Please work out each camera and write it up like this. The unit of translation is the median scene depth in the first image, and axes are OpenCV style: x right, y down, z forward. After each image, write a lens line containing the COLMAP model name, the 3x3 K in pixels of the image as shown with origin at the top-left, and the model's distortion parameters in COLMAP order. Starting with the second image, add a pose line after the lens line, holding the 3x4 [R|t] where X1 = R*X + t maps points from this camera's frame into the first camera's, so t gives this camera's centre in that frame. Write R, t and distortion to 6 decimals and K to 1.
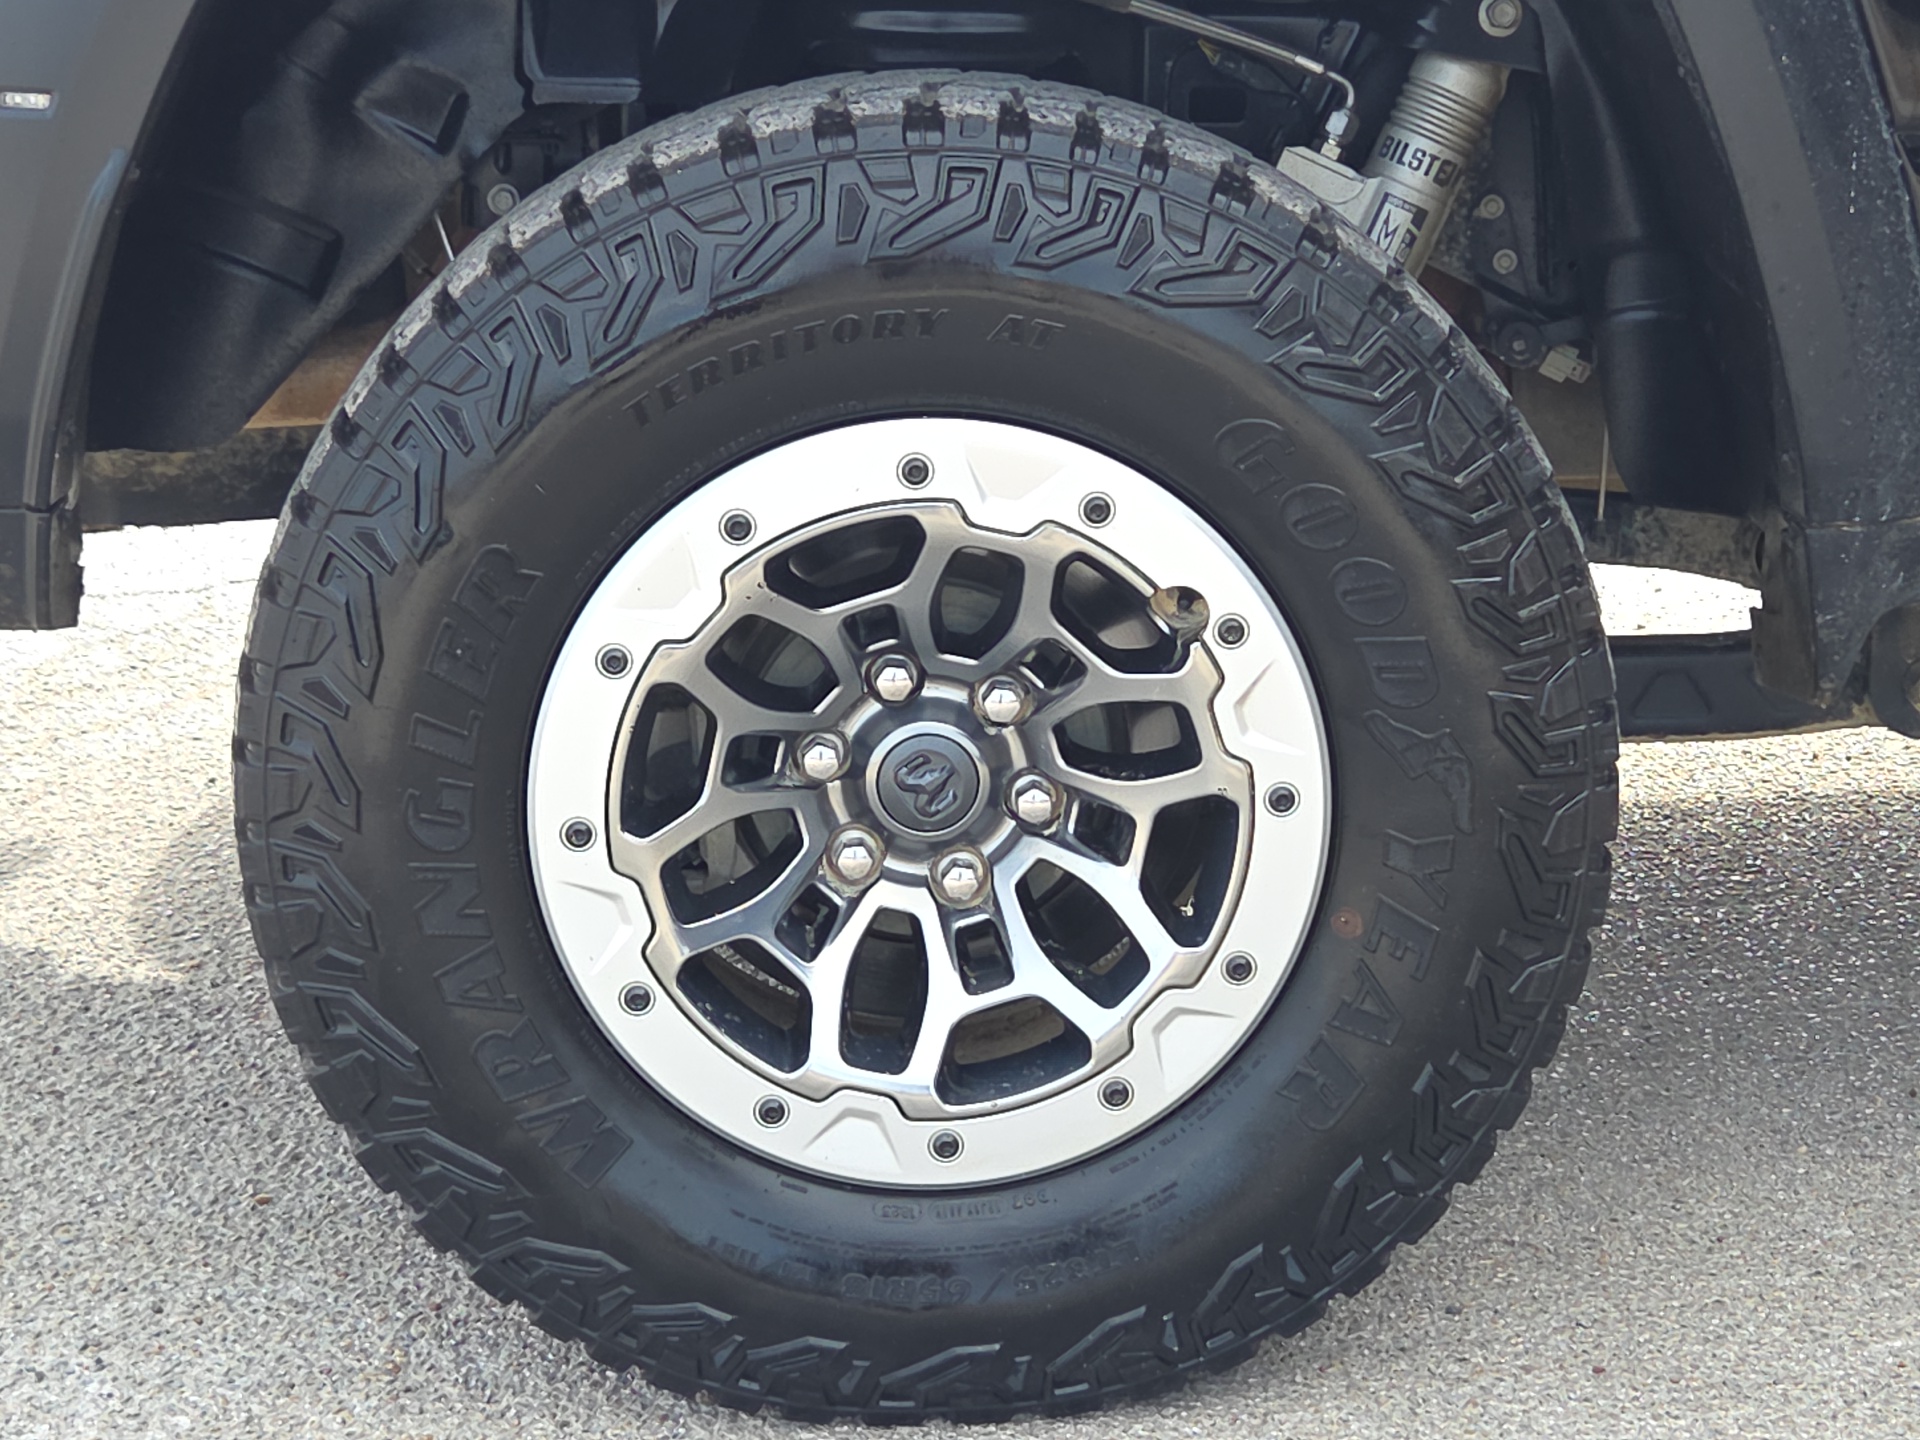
lens RADIAL K [[3559.5, 0, 960.0], [0, 3559.5, 720.0], [0, 0, 1]] dist [0.231139, -1.379625]
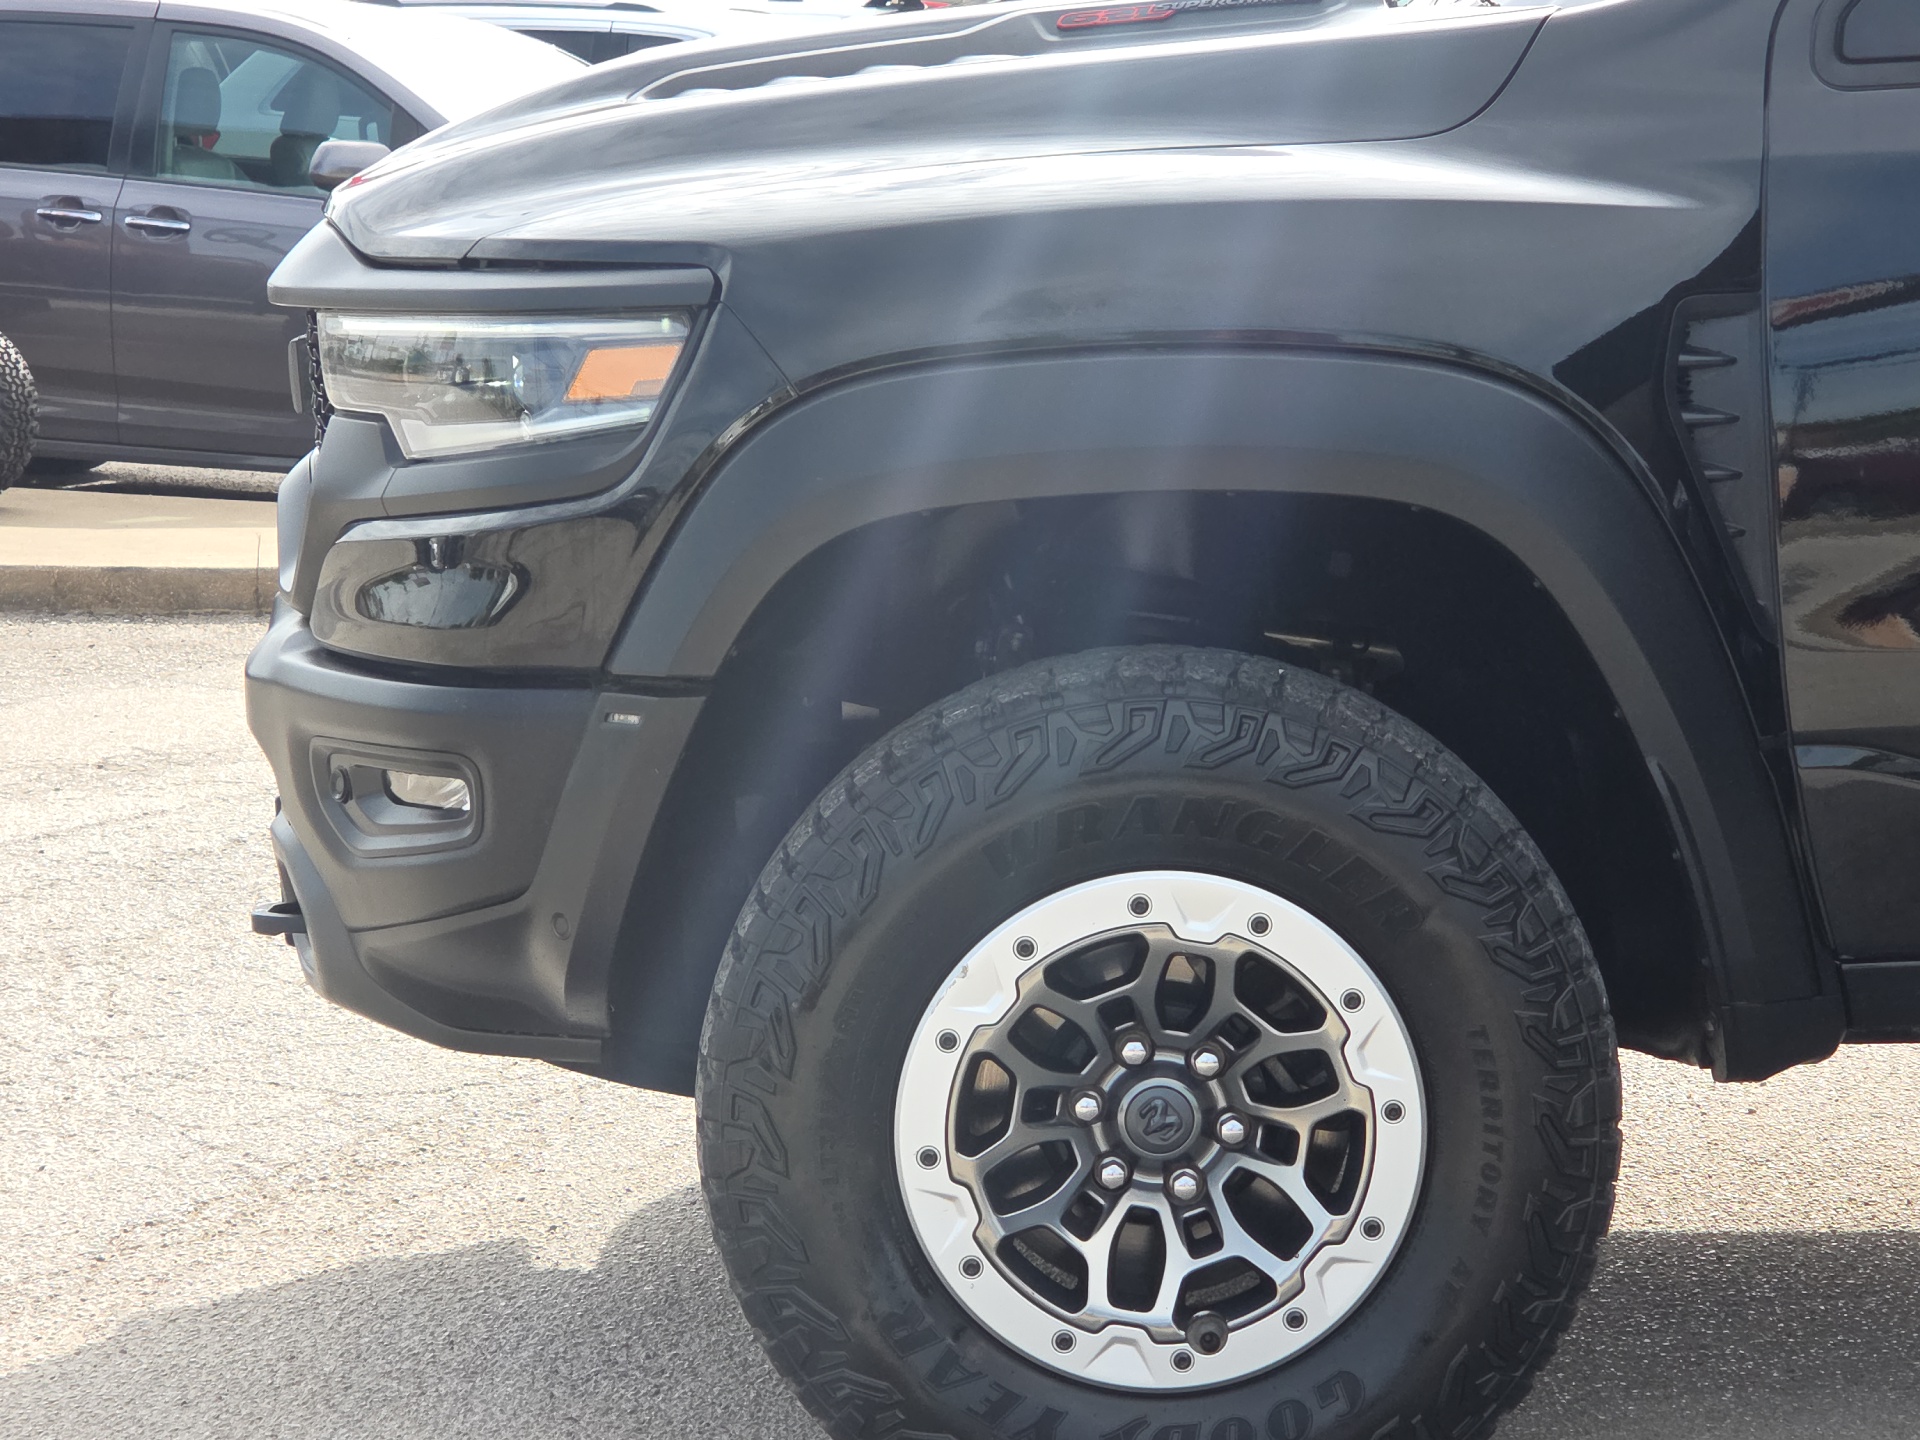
lens RADIAL K [[4775.8, 0, 960.0], [0, 4775.8, 720.0], [0, 0, 1]] dist [-0.037274, -0.224304]
pose [[0.996784, -0.049974, -0.062647, 0.041509], [0.039238, 0.985979, -0.162193, 0.175299], [0.069874, 0.159214, 0.984768, -1.002006]]
